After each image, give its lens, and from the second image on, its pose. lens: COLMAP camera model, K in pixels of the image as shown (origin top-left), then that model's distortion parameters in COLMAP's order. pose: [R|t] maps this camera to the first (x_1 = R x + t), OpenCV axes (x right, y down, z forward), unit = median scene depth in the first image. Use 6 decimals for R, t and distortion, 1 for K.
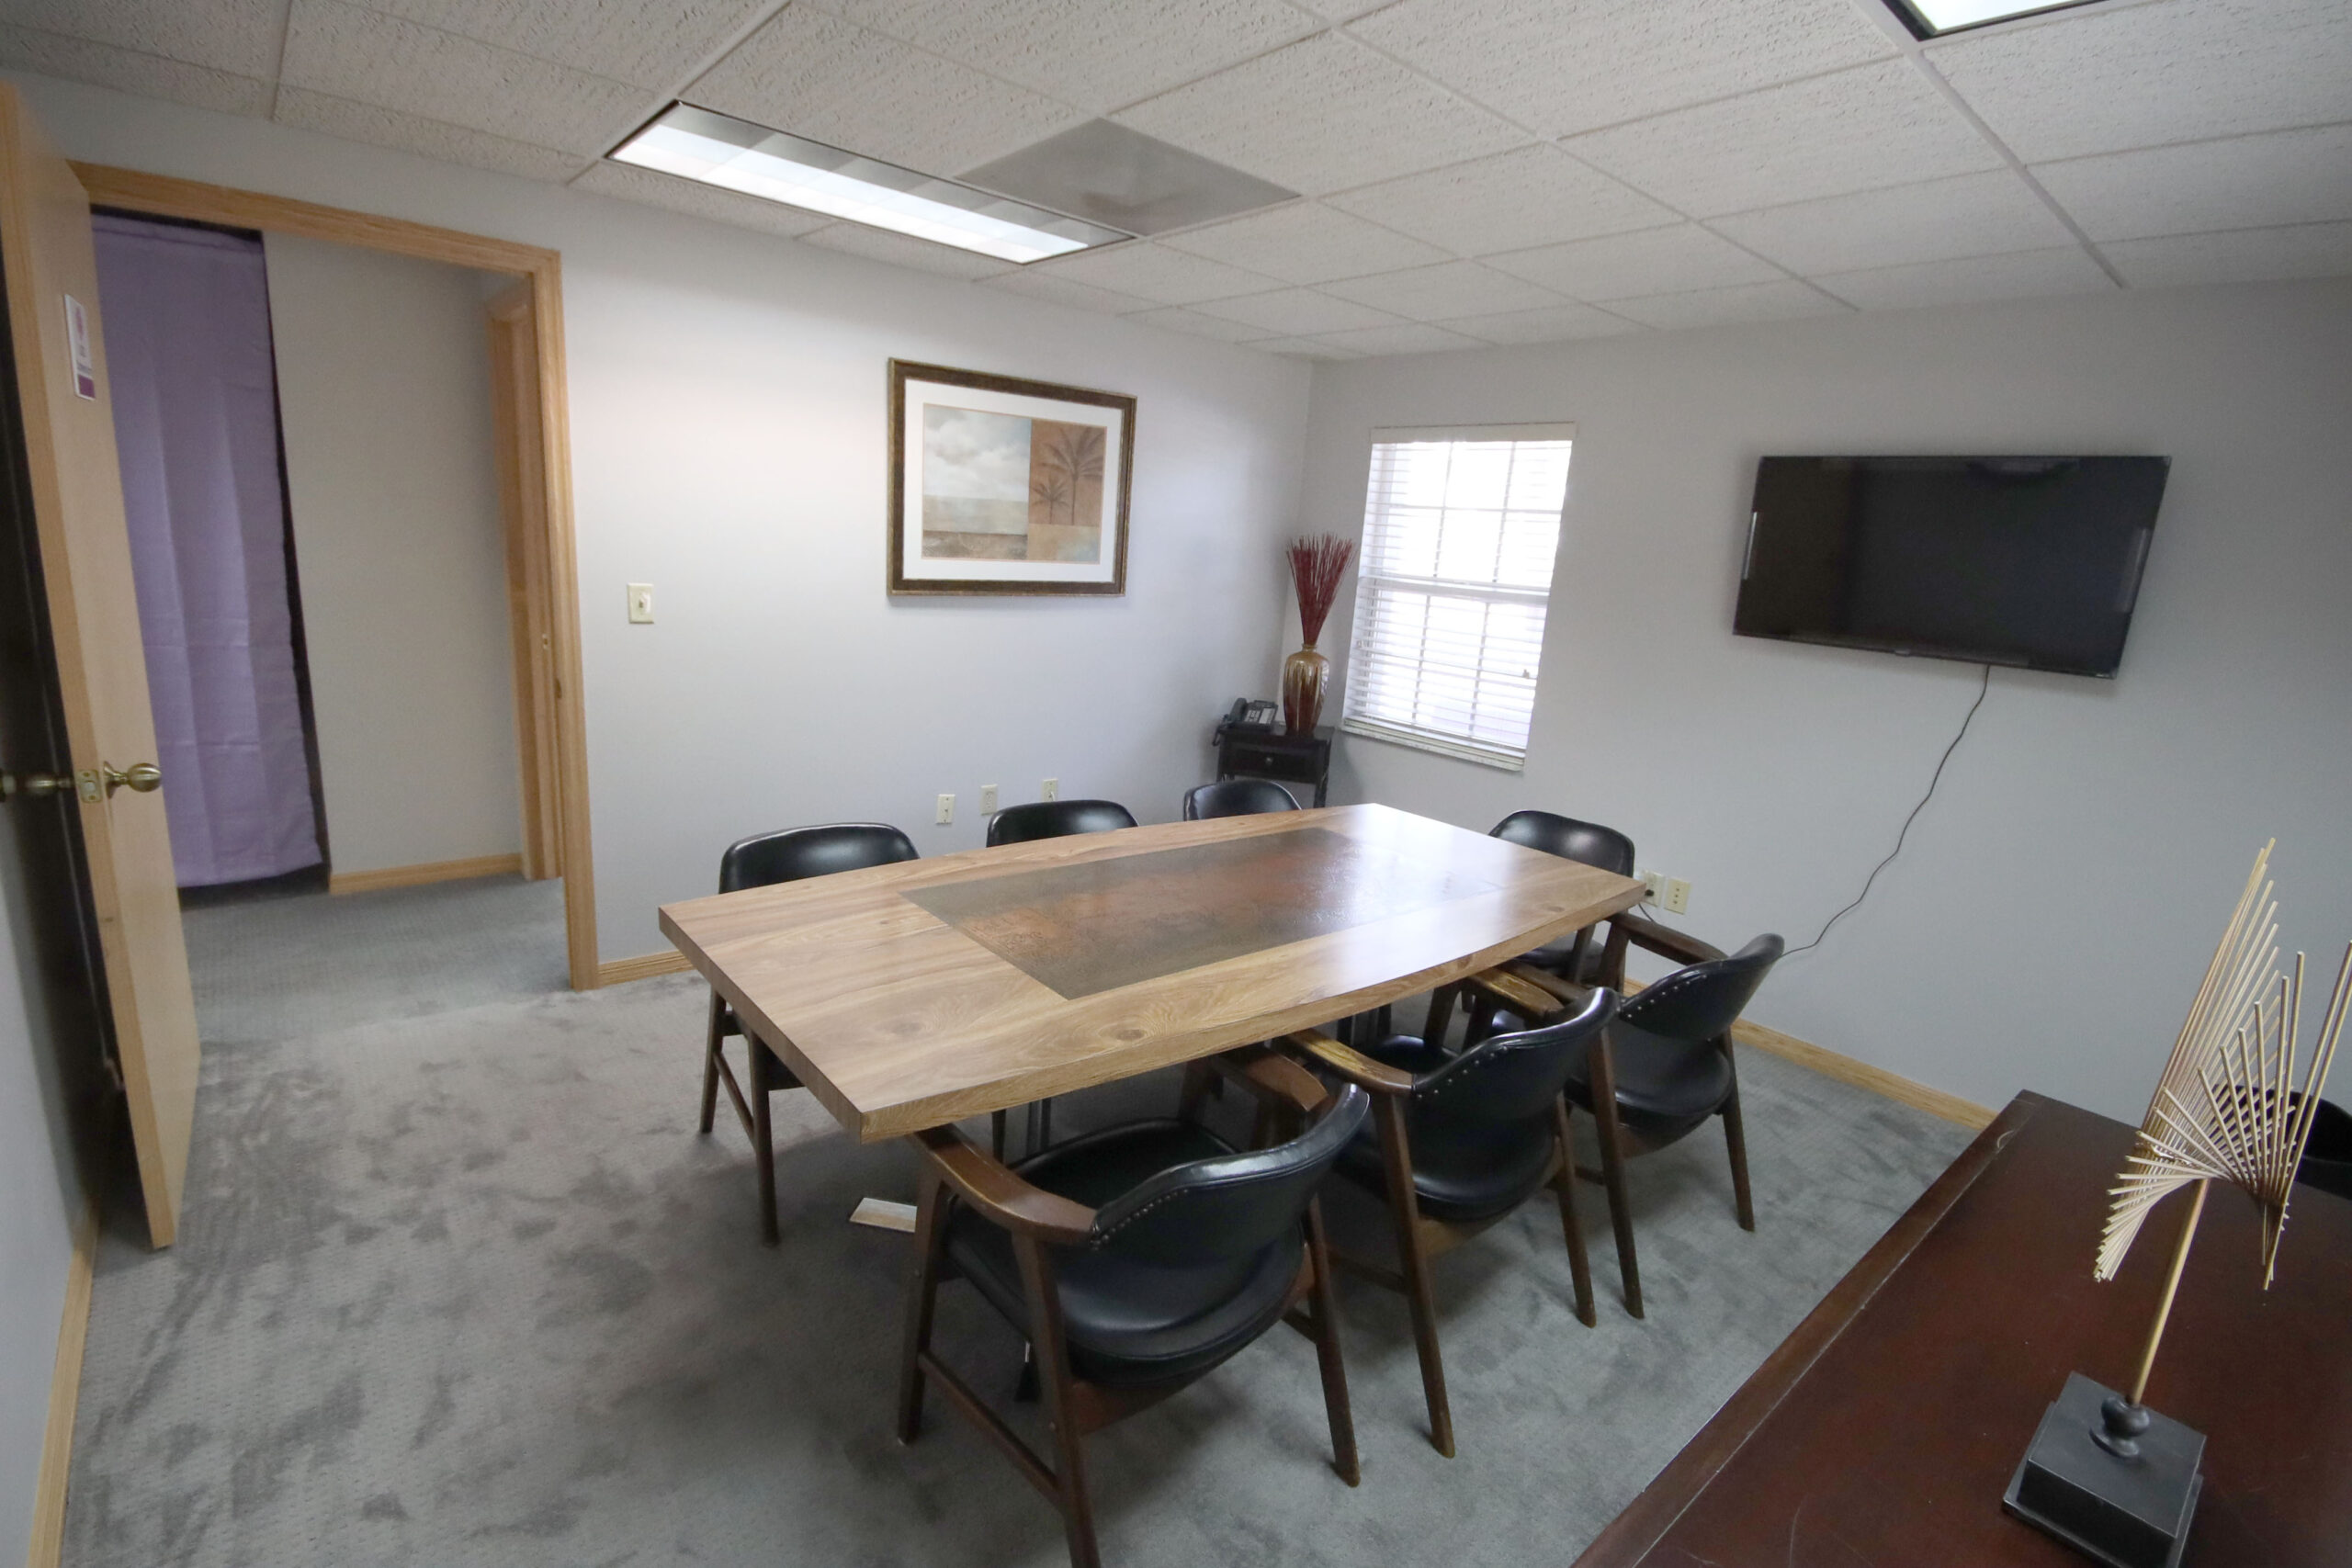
lens RADIAL K [[1102.2, 0, 1176.0], [0, 1102.2, 784.0], [0, 0, 1]] dist [0.015855, -0.000235]
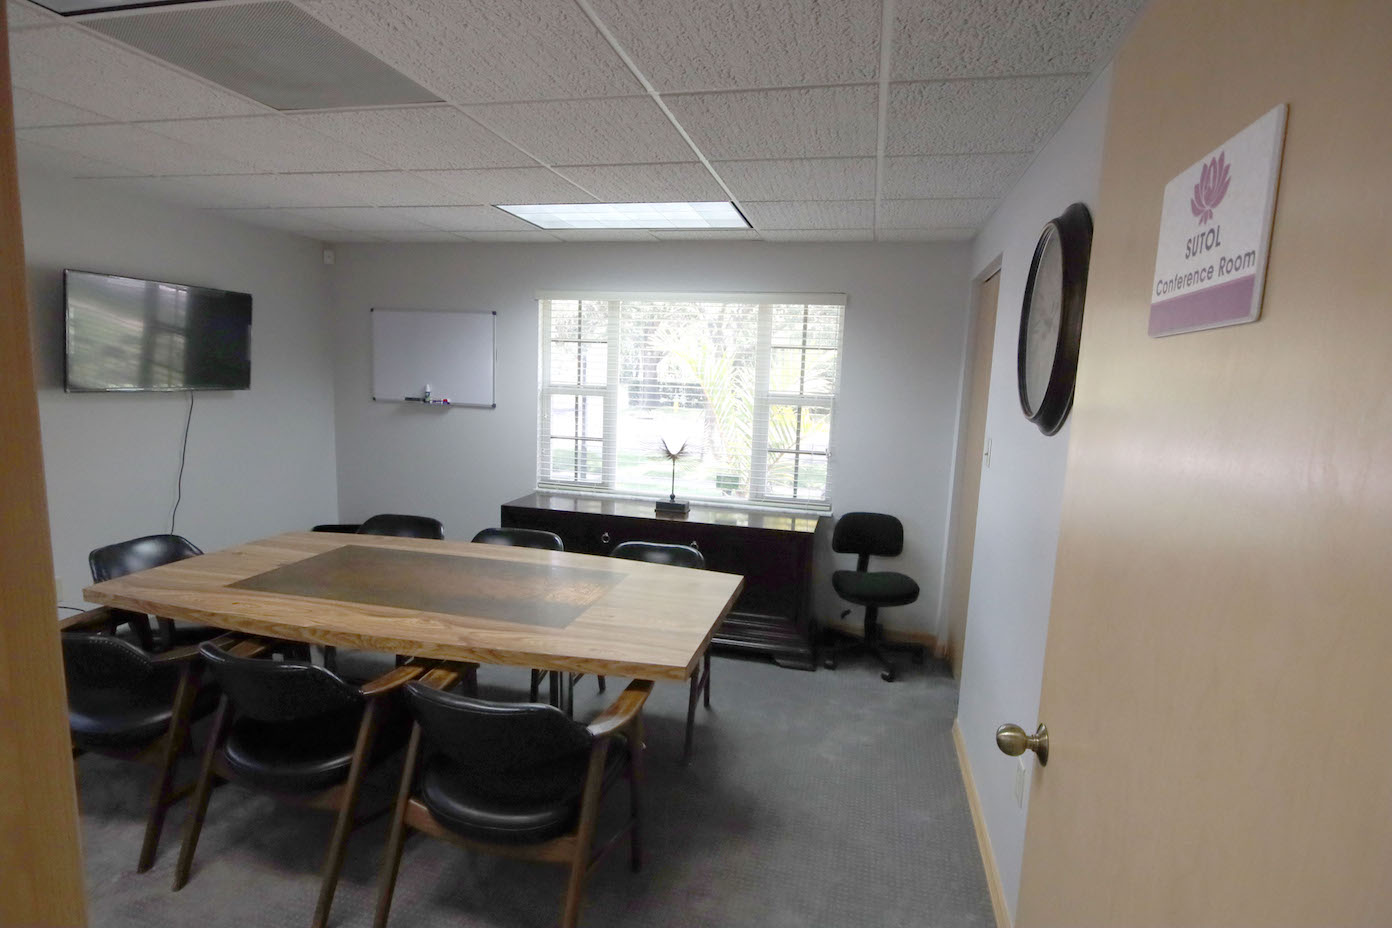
lens RADIAL K [[697.1, 0, 696.0], [0, 697.1, 464.0], [0, 0, 1]] dist [-0.002052, -0.000432]
pose [[-0.577428, -0.204602, 0.790389, -0.559484], [0.103312, 0.941997, 0.319324, -0.207123], [-0.809878, 0.266043, -0.522798, 0.689490]]
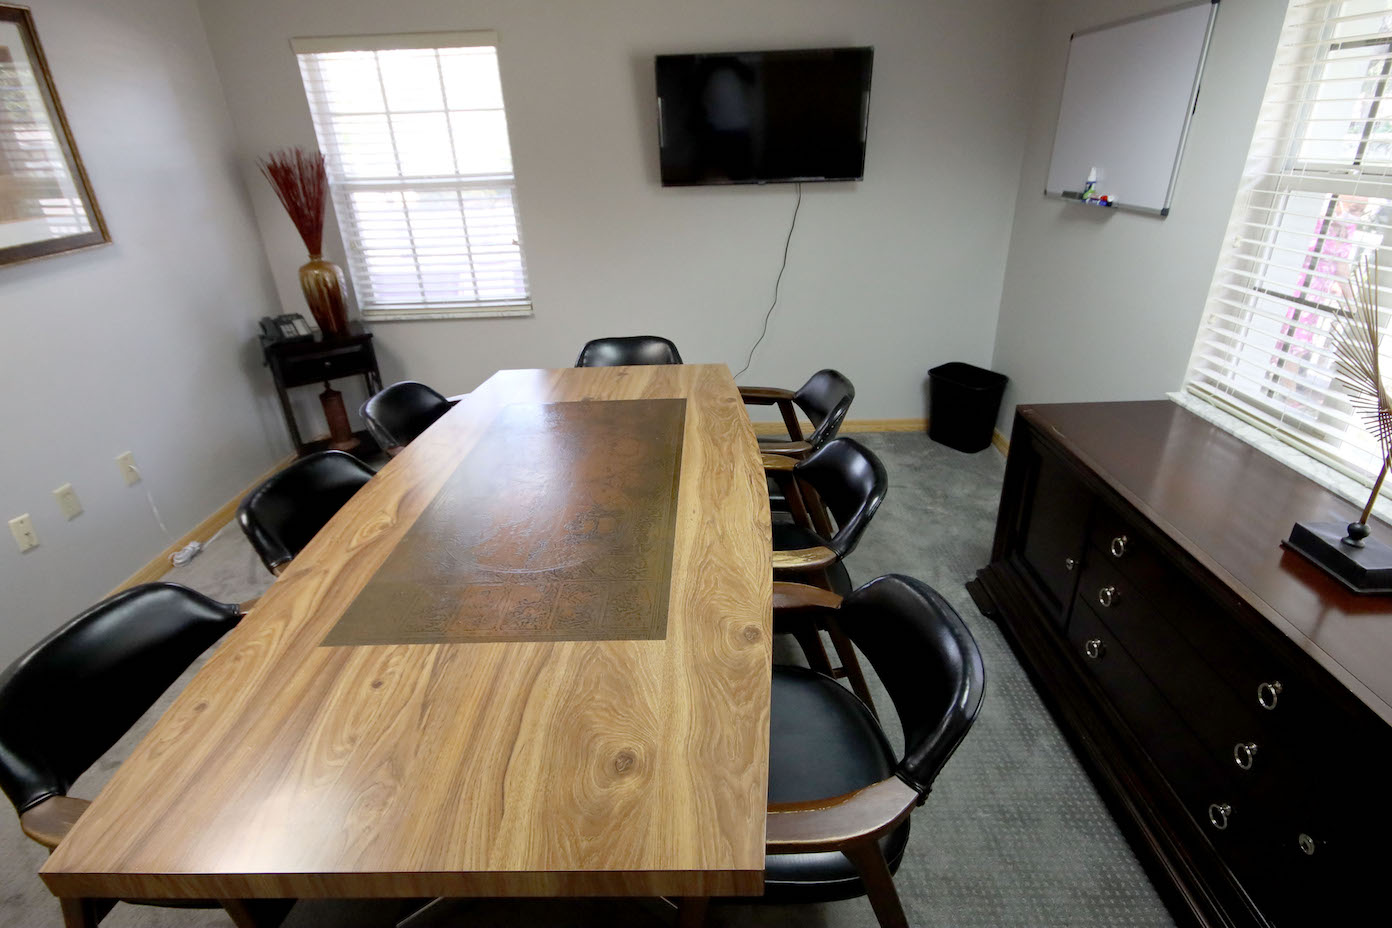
lens RADIAL K [[704.4, 0, 699.9], [0, 704.4, 474.6], [0, 0, 1]] dist [-0.001007, -0.000794]
pose [[0.652826, -0.408328, 0.638033, -0.188842], [0.247429, 0.911024, 0.329871, -0.067475], [-0.715959, -0.057481, 0.695772, 0.228810]]
